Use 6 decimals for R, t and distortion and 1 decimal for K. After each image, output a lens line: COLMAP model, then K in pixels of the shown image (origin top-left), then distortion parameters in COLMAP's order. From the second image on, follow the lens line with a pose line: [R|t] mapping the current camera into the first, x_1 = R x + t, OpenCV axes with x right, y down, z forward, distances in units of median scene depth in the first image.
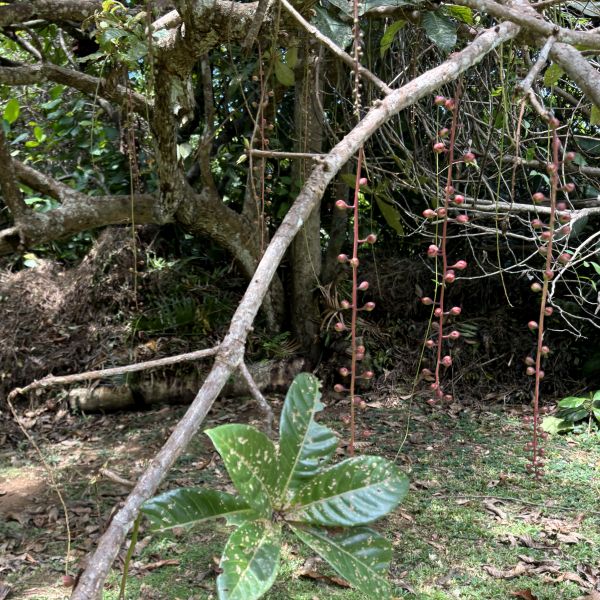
lens RADIAL K [[716.6, 0, 250.4], [0, 716.6, 428.6], [0, 0, 1]] dist [0.178028, -0.559460]
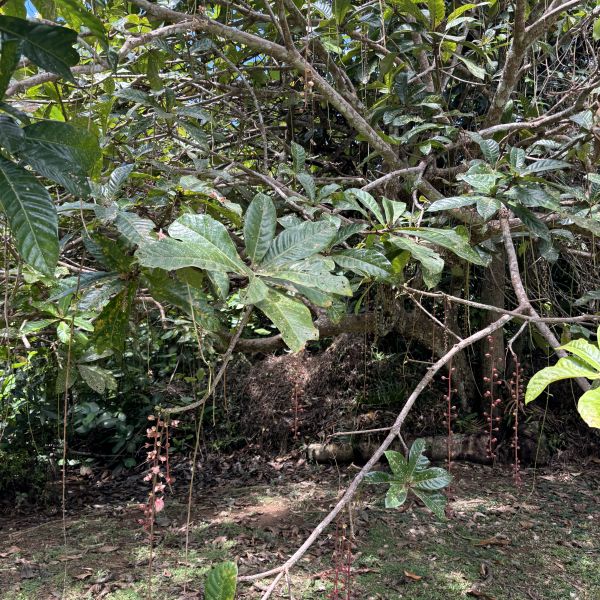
lens RADIAL K [[632.6, 0, 283.1], [0, 632.6, 307.3], [0, 0, 1]] dist [0.025364, -0.012927]
pose [[0.961067, 0.025838, -0.275104, 0.026604], [-0.100646, 0.959957, -0.261443, 0.016249], [0.257333, 0.278953, 0.925184, -0.195690]]
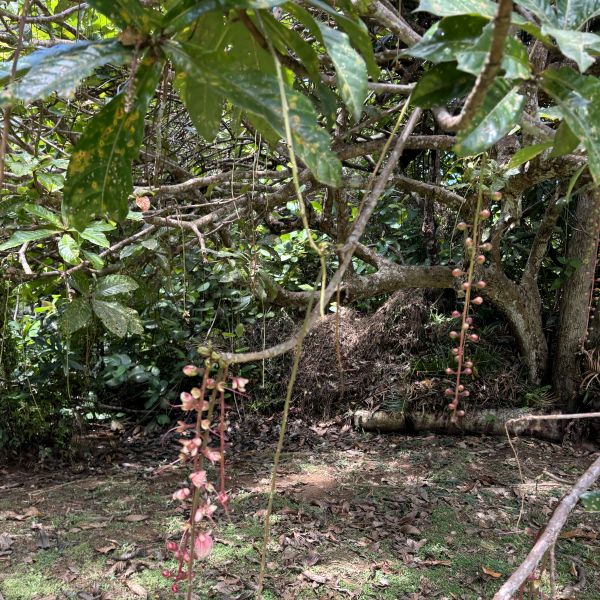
lens RADIAL K [[617.2, 0, 288.1], [0, 617.2, 372.5], [0, 0, 1]] dist [0.151020, -0.470334]
pose [[0.945347, 0.115825, -0.304801, -0.040410], [-0.152455, 0.983322, -0.099177, 0.006562], [0.288230, 0.140225, 0.947238, -0.066281]]
